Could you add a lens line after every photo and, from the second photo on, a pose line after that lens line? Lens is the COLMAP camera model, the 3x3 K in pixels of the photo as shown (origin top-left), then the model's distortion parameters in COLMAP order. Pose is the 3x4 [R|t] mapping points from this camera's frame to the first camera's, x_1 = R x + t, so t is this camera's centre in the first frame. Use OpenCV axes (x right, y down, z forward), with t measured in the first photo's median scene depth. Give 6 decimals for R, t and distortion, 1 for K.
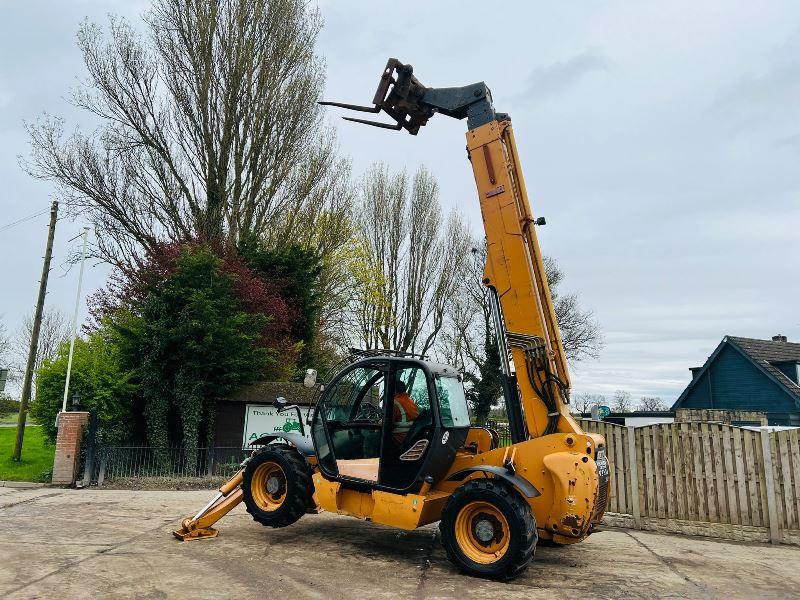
lens RADIAL K [[604.3, 0, 398.8], [0, 604.3, 297.2], [0, 0, 1]] dist [0.066055, -0.071173]
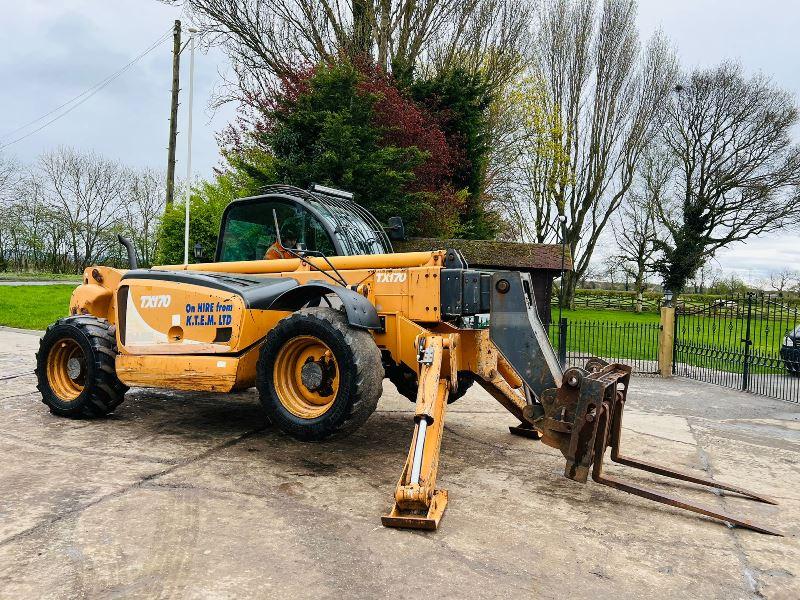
lens RADIAL K [[607.1, 0, 400.0], [0, 607.1, 300.0], [0, 0, 1]] dist [0.016657, 0.003777]
pose [[0.965875, 0.035299, -0.256592, -0.027885], [0.020384, 0.977237, 0.211169, 0.035501], [0.258206, -0.209193, 0.943169, 0.156285]]
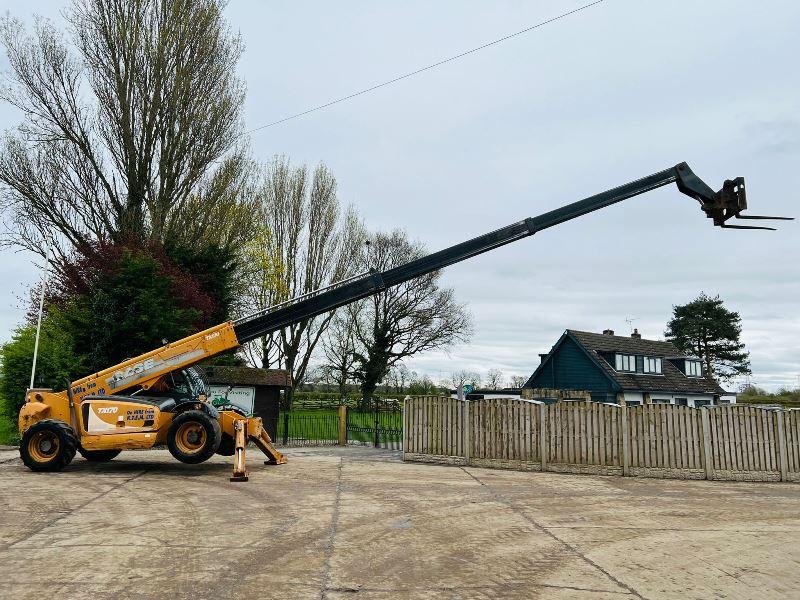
lens RADIAL K [[609.6, 0, 403.3], [0, 609.6, 302.2], [0, 0, 1]] dist [0.076832, -0.076123]
pose [[0.981237, 0.035572, 0.189497, -0.033300], [-0.044511, 0.998078, 0.043122, -0.039376], [-0.187598, -0.050748, 0.980934, -0.191221]]
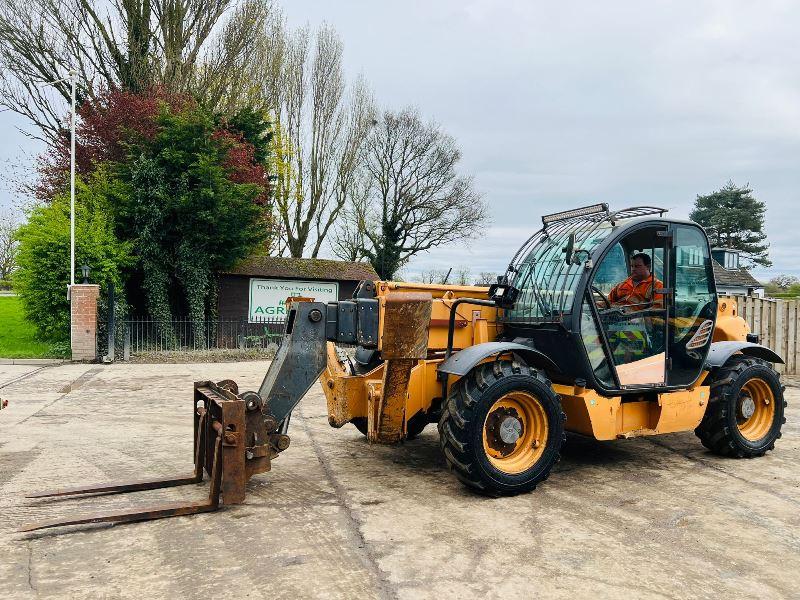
lens RADIAL K [[609.6, 0, 403.3], [0, 609.6, 302.2], [0, 0, 1]] dist [0.076832, -0.076123]
pose [[0.965406, -0.004850, 0.260707, -0.172574], [-0.050542, 0.977384, 0.205343, -0.000815], [-0.255806, -0.211416, 0.943327, -0.001267]]
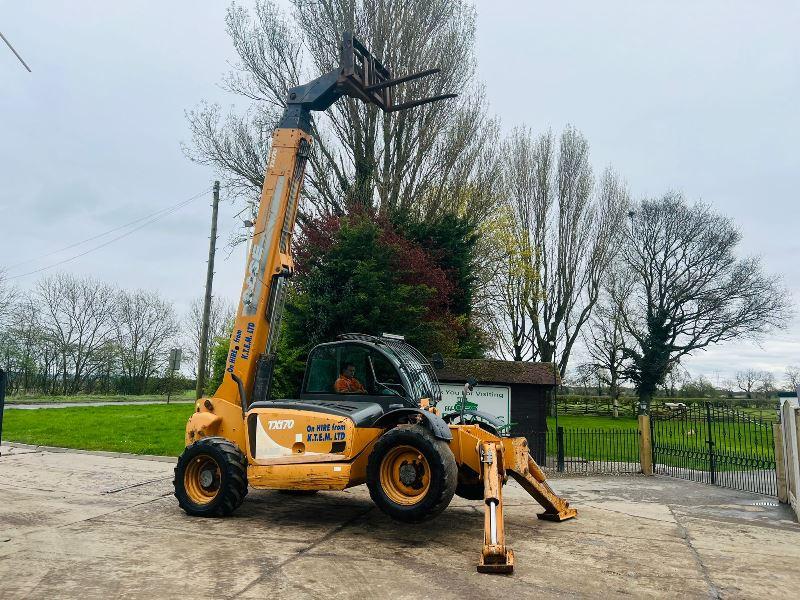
lens RADIAL K [[604.3, 0, 398.8], [0, 604.3, 297.2], [0, 0, 1]] dist [0.066055, -0.071173]
pose [[0.976278, -0.031185, -0.214263, -0.045039], [0.038727, 0.998766, 0.031094, 0.009899], [0.213029, -0.038654, 0.976281, 0.058622]]
